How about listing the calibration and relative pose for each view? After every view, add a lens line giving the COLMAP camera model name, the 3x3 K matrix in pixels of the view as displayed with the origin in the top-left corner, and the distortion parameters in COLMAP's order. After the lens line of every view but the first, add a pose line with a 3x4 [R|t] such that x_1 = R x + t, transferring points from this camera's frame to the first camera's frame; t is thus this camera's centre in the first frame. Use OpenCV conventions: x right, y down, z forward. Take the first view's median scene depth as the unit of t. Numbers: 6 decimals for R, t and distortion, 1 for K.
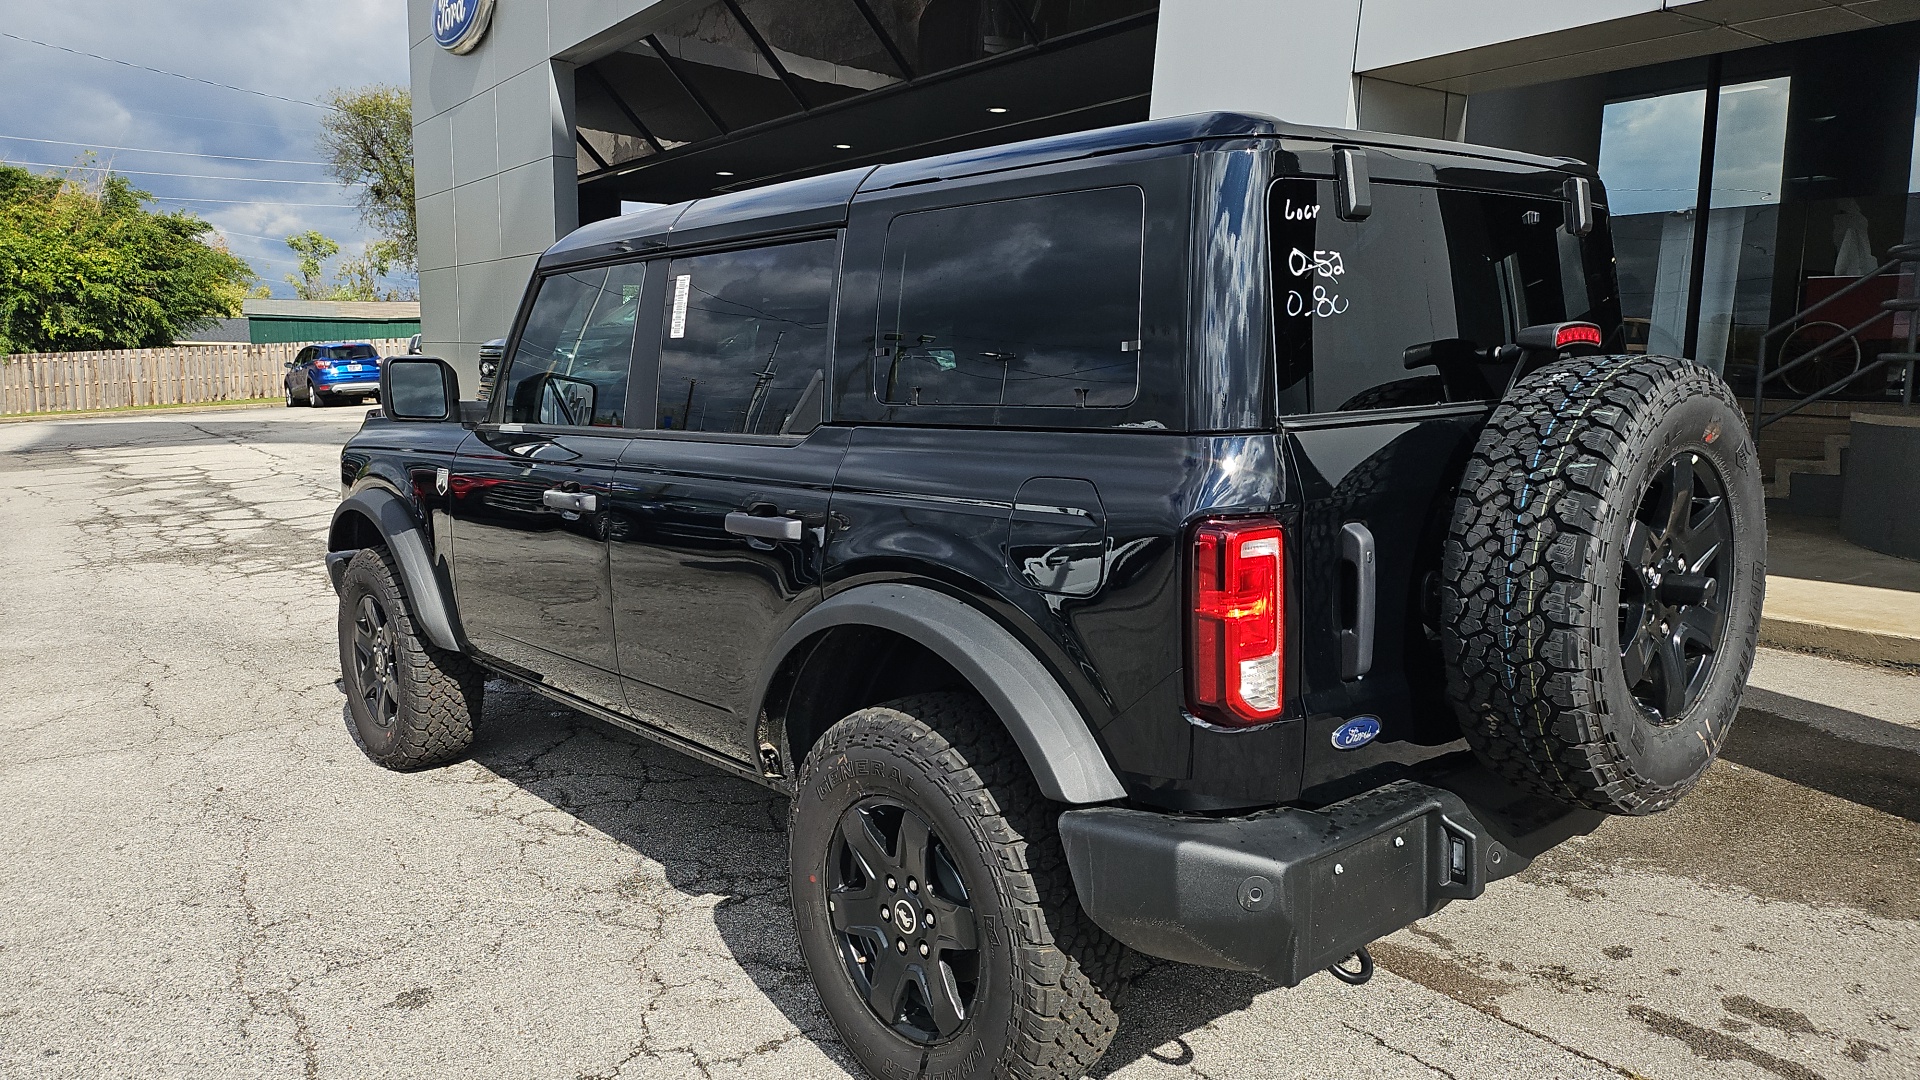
lens RADIAL K [[1374.4, 0, 962.4], [0, 1374.4, 544.6], [0, 0, 1]] dist [0.050854, -0.024949]
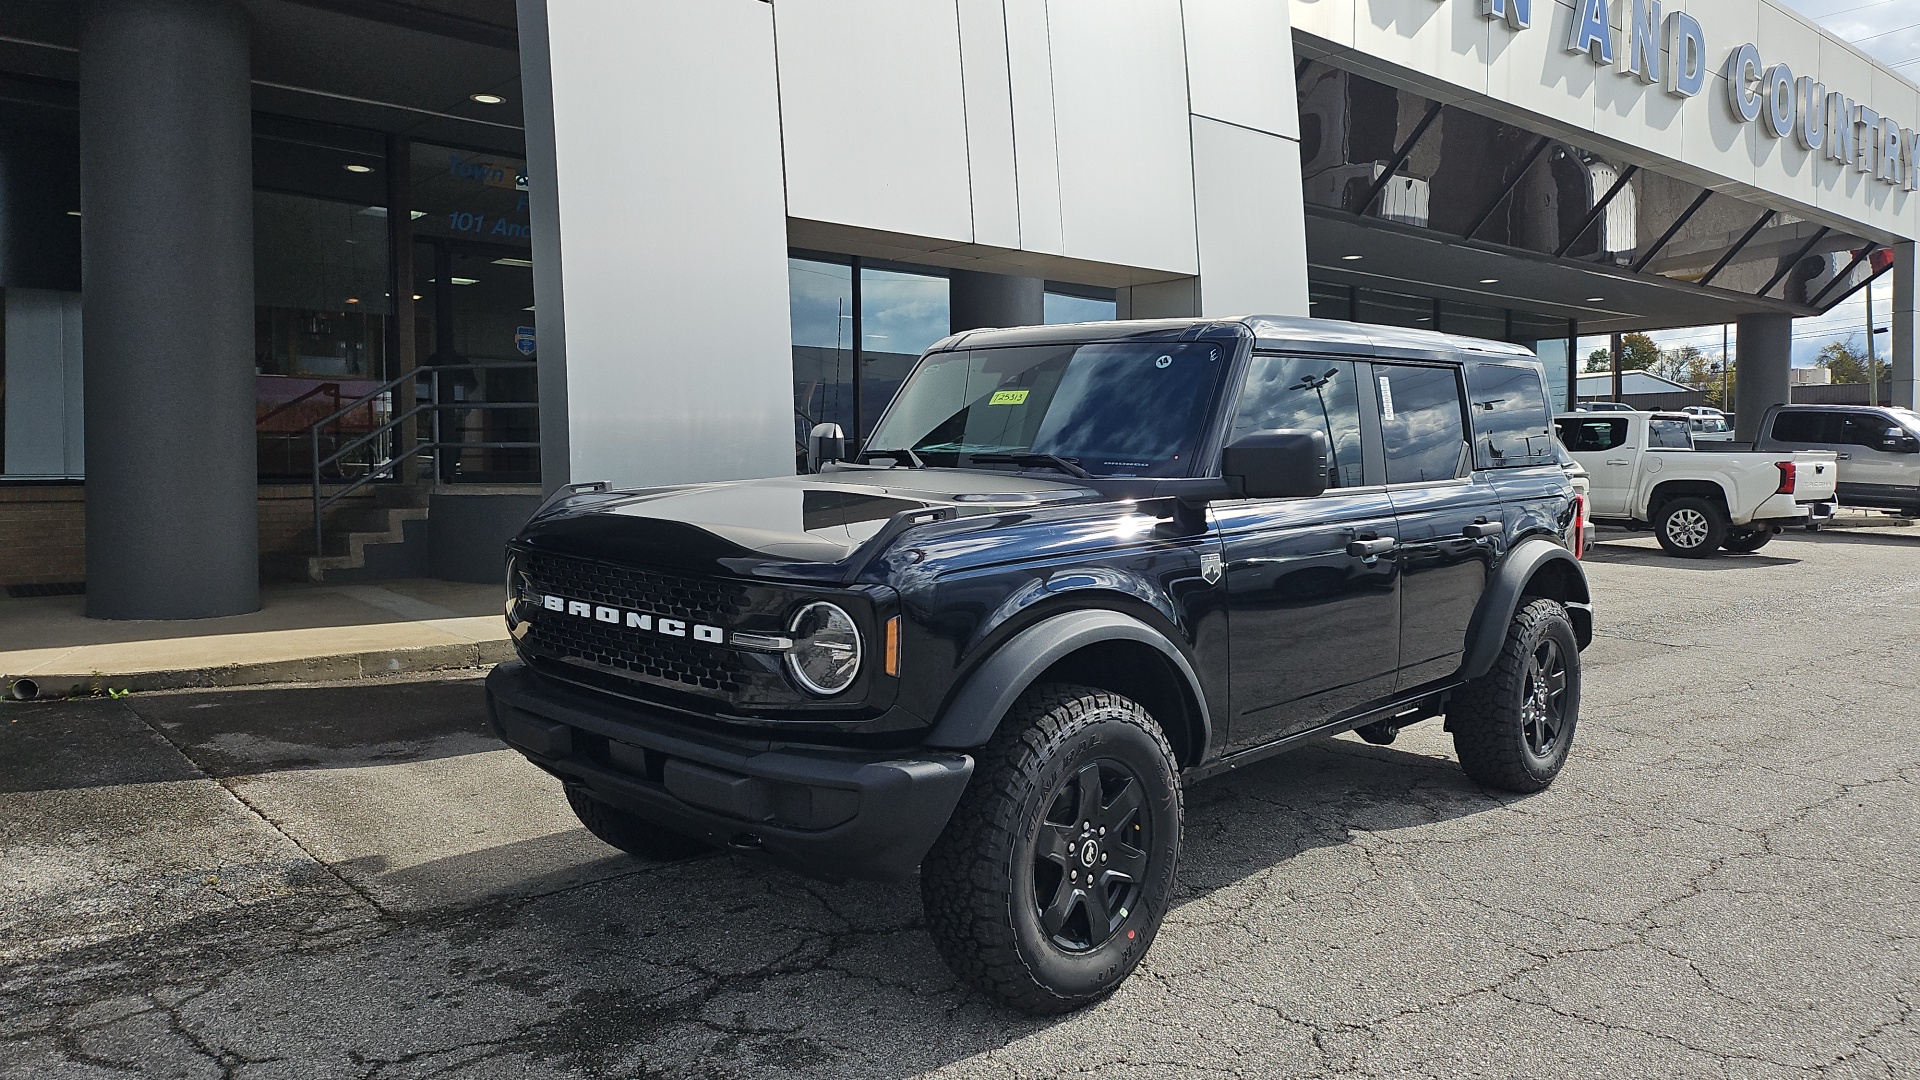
lens RADIAL K [[1374.4, 0, 972.0], [0, 1374.4, 520.0], [0, 0, 1]] dist [0.050854, -0.024949]
pose [[-0.123366, -0.050527, 0.991074, -1.629266], [0.136998, 0.988273, 0.067437, -0.208285], [-0.982859, 0.144094, -0.114997, 1.654018]]
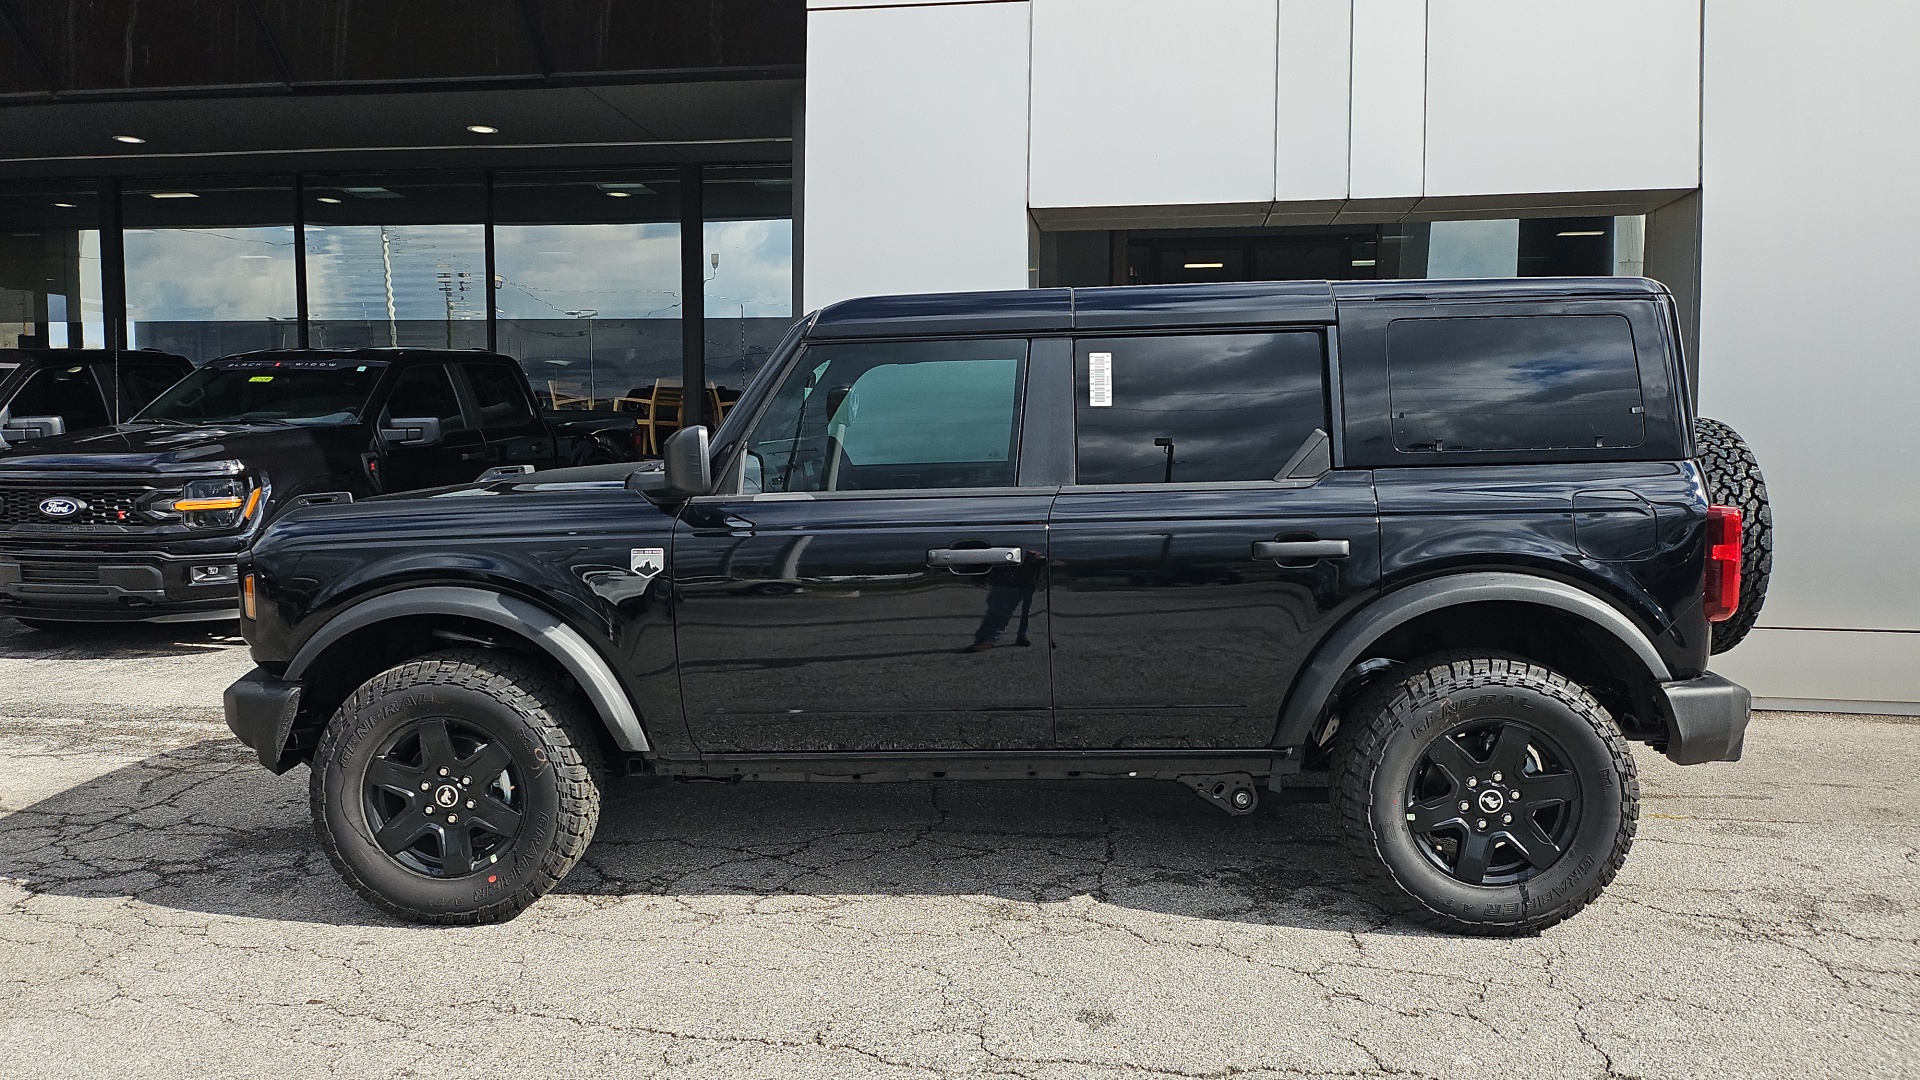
lens RADIAL K [[1374.4, 0, 976.0], [0, 1374.4, 544.0], [0, 0, 1]] dist [0.050854, -0.024949]
pose [[0.681504, -0.065696, 0.728860, -1.171497], [0.105859, 0.994337, -0.009356, -0.034988], [-0.724118, 0.083533, 0.684599, 0.297417]]
